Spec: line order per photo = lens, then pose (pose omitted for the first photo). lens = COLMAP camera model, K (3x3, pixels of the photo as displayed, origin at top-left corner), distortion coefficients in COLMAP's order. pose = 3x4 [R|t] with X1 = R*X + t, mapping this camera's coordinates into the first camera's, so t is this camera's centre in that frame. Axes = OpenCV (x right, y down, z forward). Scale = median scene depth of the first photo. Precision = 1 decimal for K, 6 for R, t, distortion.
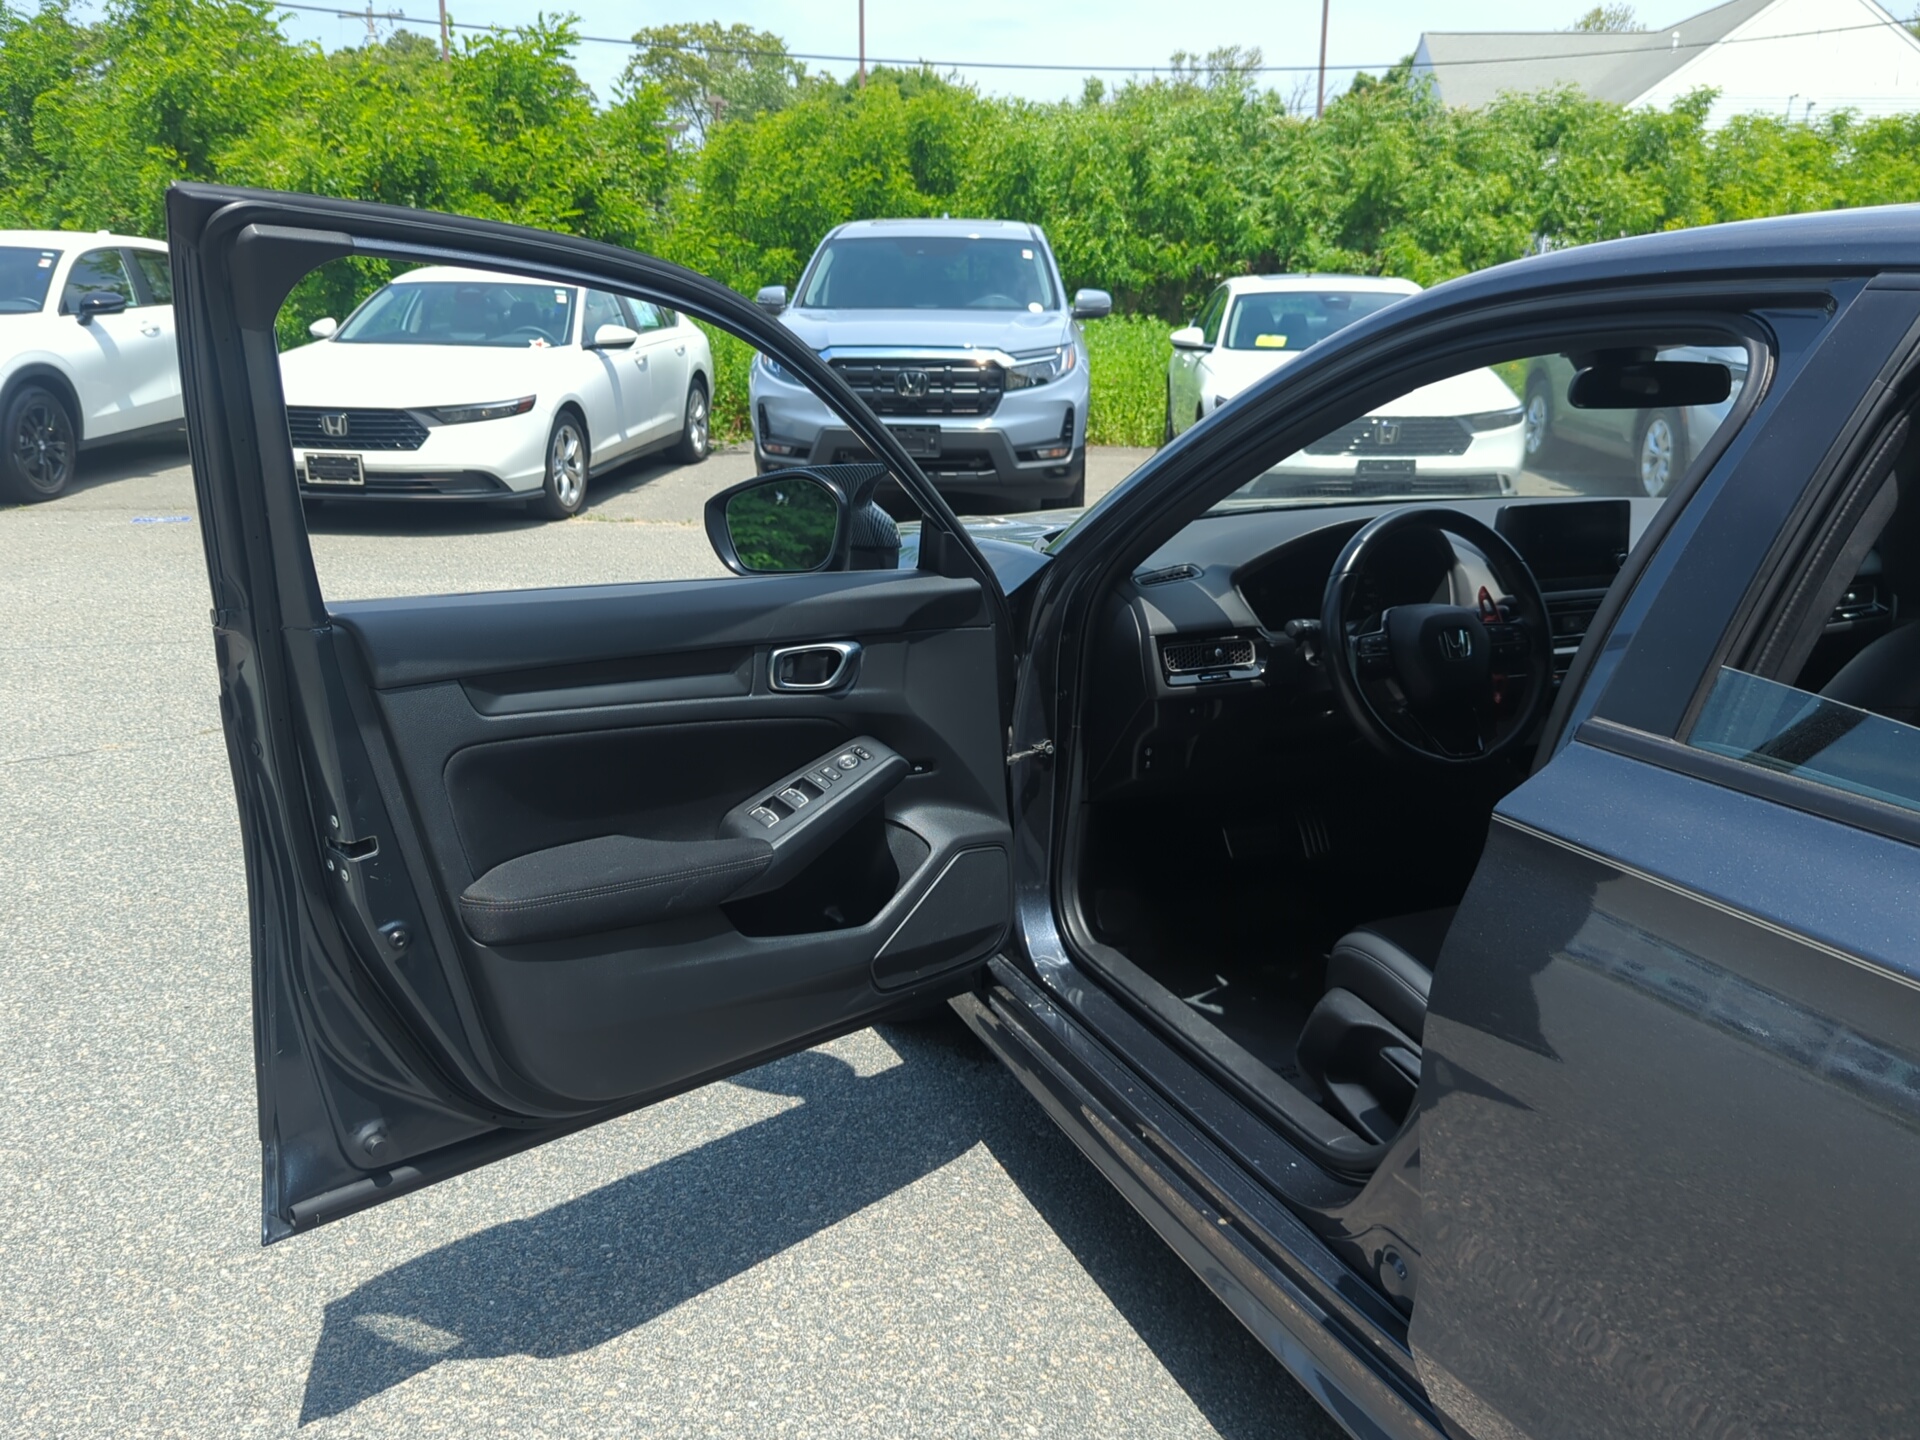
lens RADIAL K [[1560.7, 0, 966.5], [0, 1560.7, 709.2], [0, 0, 1]] dist [0.051066, -0.045453]
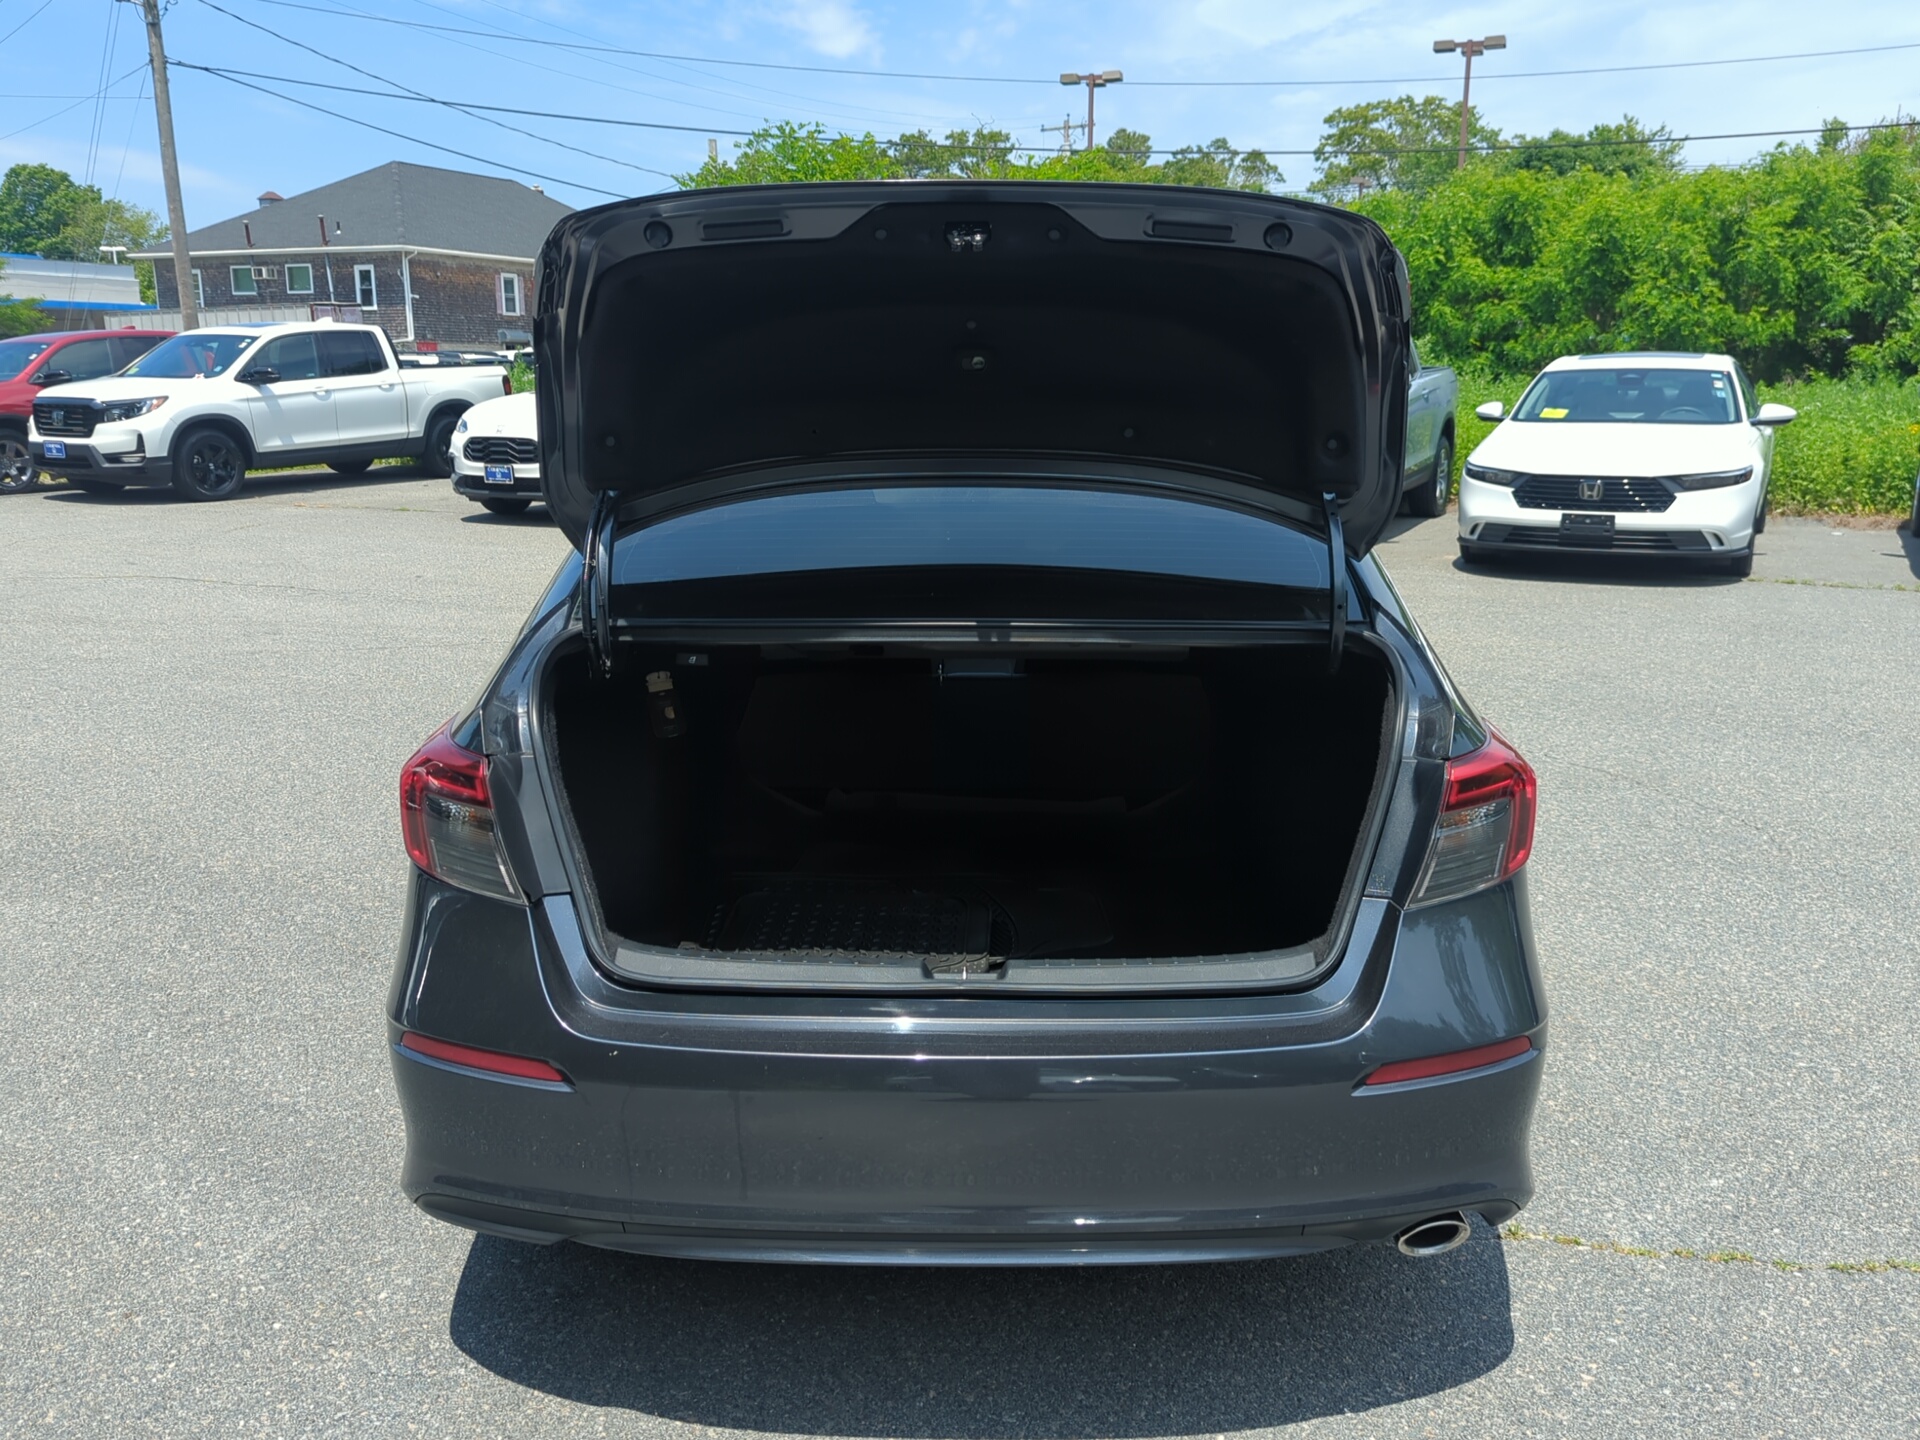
lens RADIAL K [[1560.7, 0, 980.6], [0, 1560.7, 703.3], [0, 0, 1]] dist [0.051066, -0.045453]
pose [[0.910865, 0.077945, -0.405276, 0.287038], [-0.095302, 0.995187, -0.022793, 0.039389], [0.401549, 0.059385, 0.913910, -0.189719]]
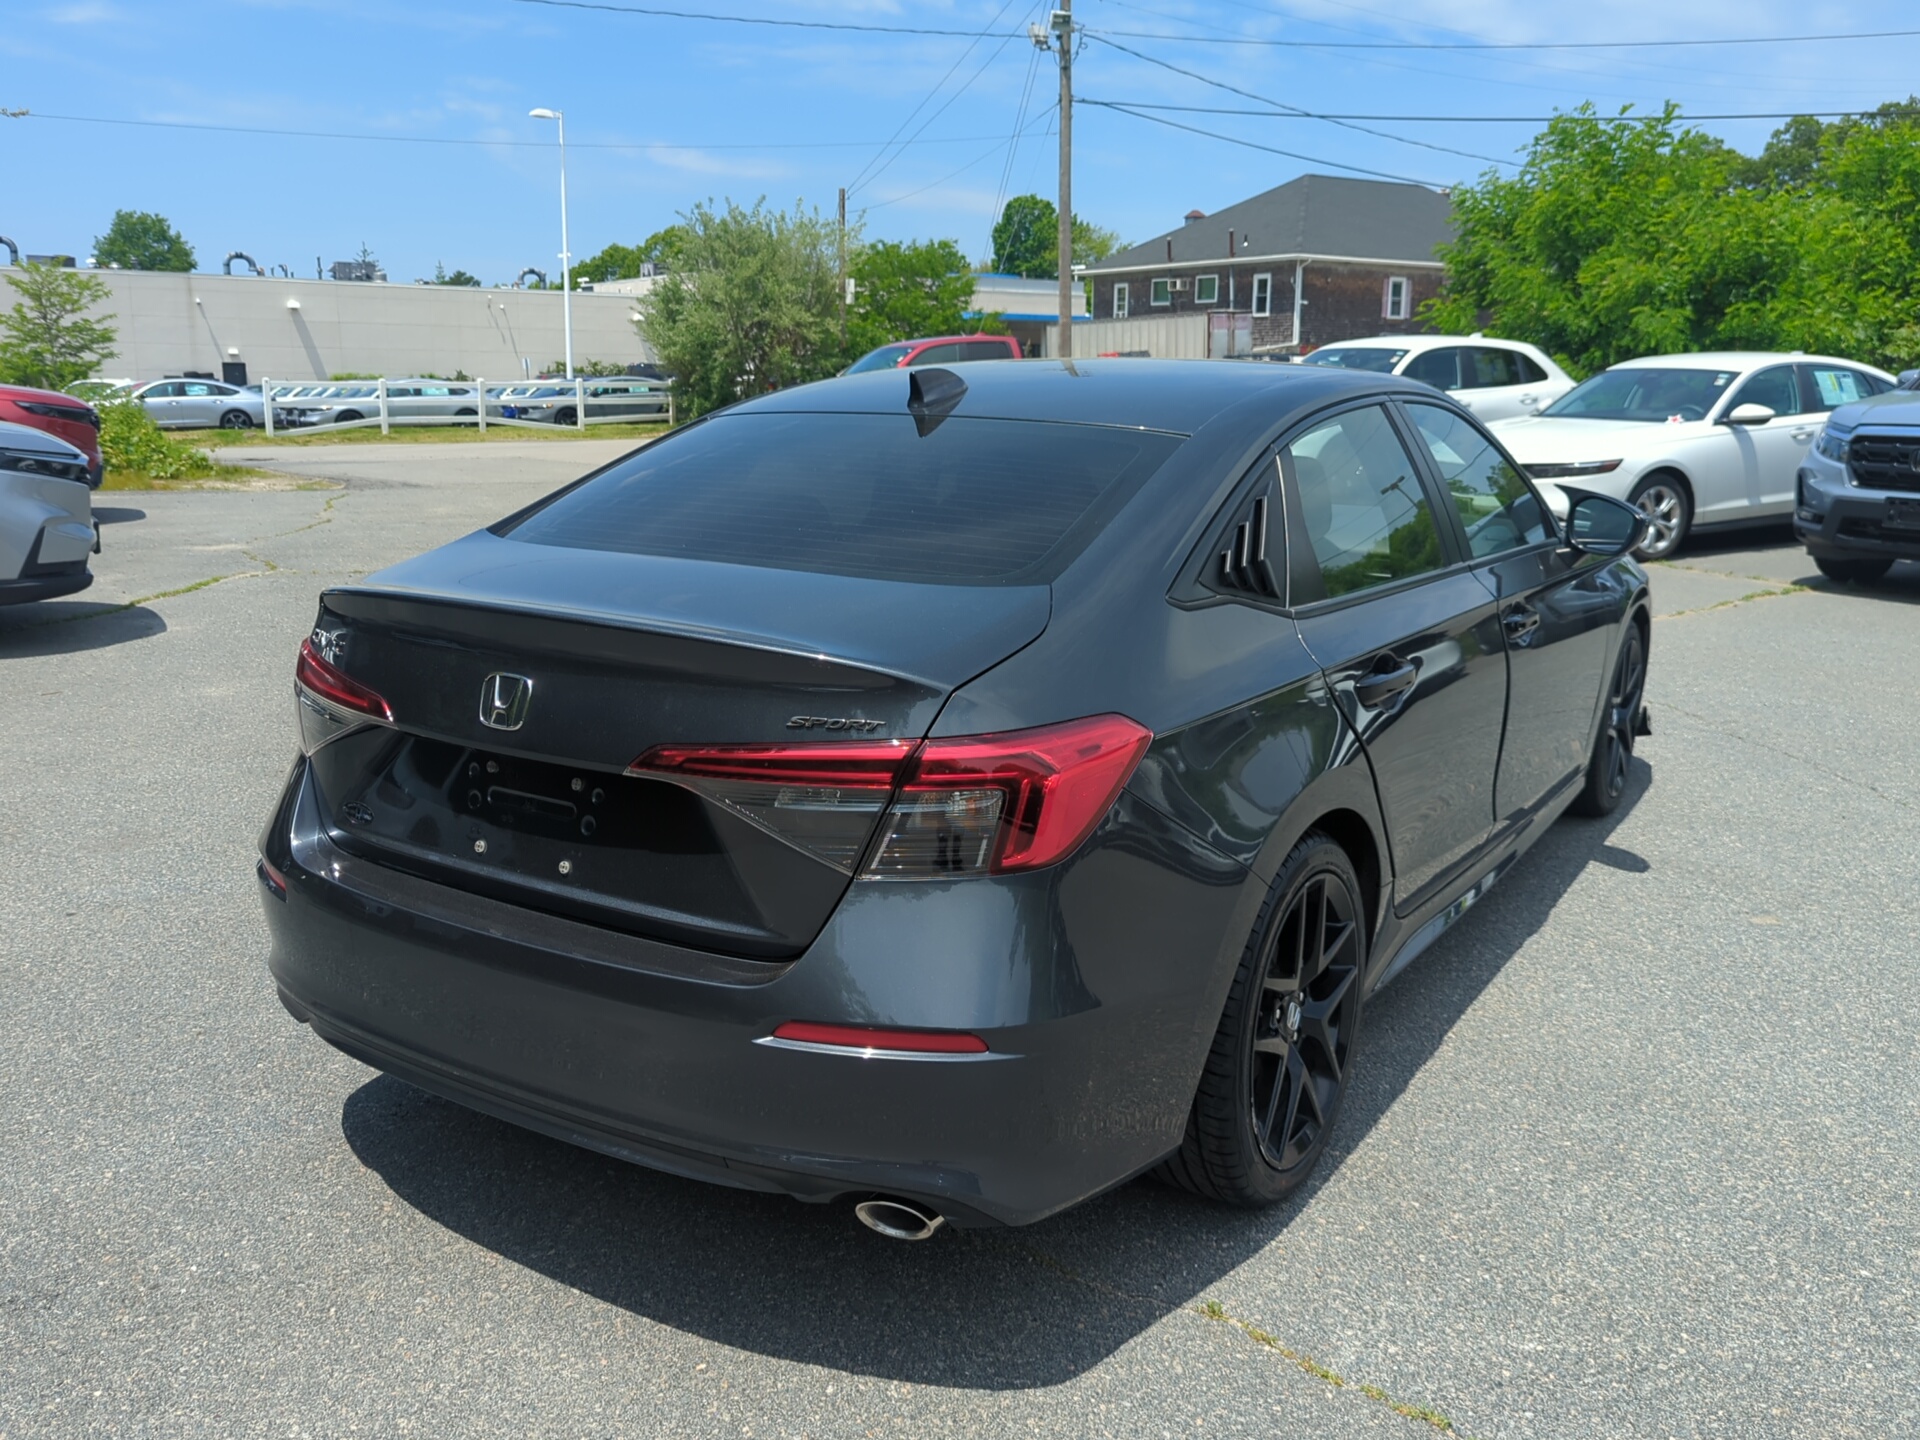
lens RADIAL K [[1560.7, 0, 977.5], [0, 1560.7, 698.0], [0, 0, 1]] dist [0.051066, -0.045453]
pose [[0.552656, 0.167634, -0.816376, 0.426605], [-0.210888, 0.975811, 0.057608, 0.016928], [0.806286, 0.140327, 0.574640, -0.085293]]
